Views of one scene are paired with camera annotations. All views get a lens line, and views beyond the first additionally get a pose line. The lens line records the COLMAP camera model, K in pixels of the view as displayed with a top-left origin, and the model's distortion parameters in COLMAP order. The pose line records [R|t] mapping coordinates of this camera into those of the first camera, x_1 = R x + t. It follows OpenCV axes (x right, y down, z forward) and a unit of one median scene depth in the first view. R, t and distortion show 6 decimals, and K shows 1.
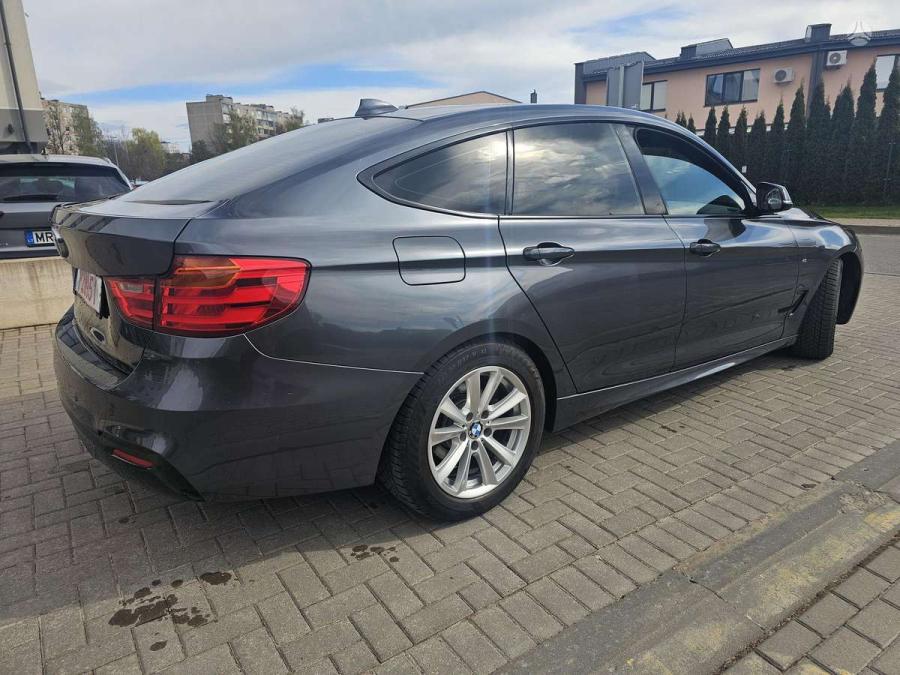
lens RADIAL K [[599.9, 0, 458.6], [0, 599.9, 342.9], [0, 0, 1]] dist [0.054552, -0.037602]
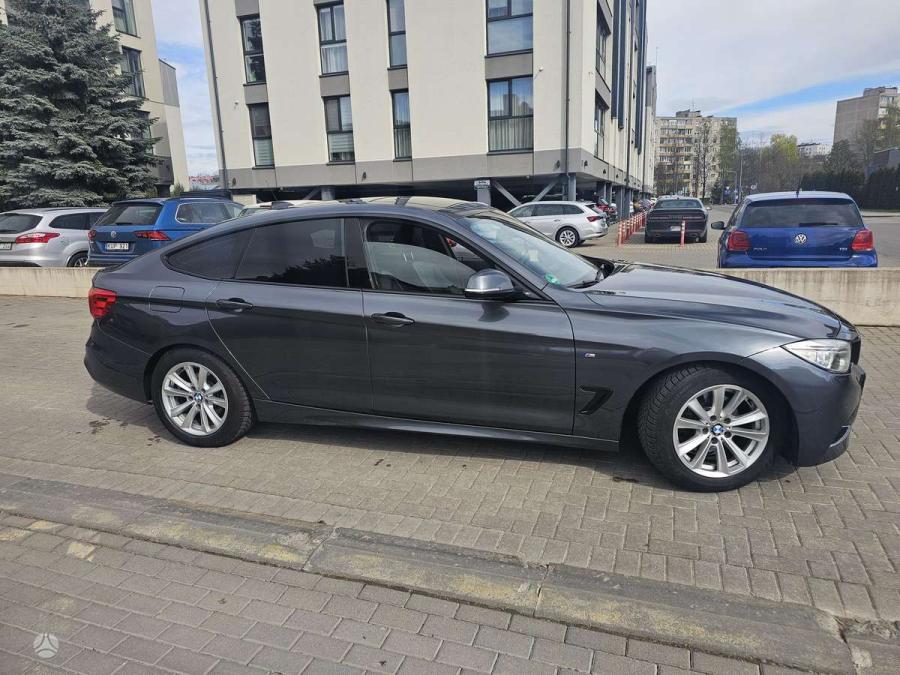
lens RADIAL K [[599.9, 0, 457.4], [0, 599.9, 331.0], [0, 0, 1]] dist [0.054552, -0.037602]
pose [[0.582131, 0.168816, -0.795377, 1.648706], [-0.187591, 0.979704, 0.070642, -0.280901], [0.791159, 0.108082, 0.601984, 0.452466]]
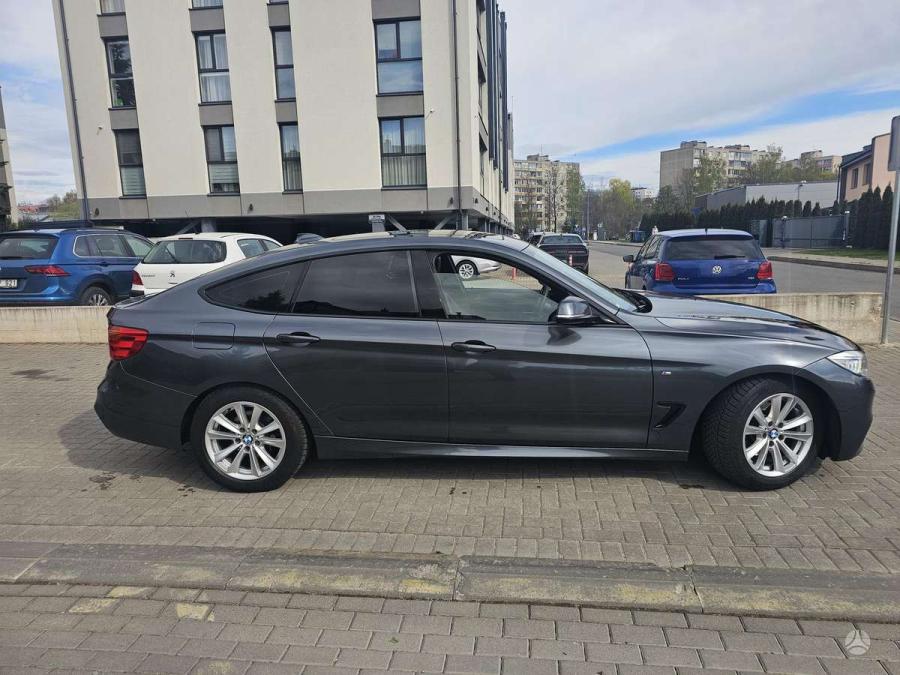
lens RADIAL K [[599.9, 0, 456.8], [0, 599.9, 331.1], [0, 0, 1]] dist [0.054552, -0.037602]
pose [[0.747258, 0.105567, -0.656095, 1.357536], [-0.158707, 0.987082, -0.021936, -0.182965], [0.645304, 0.120519, 0.754359, 0.066559]]
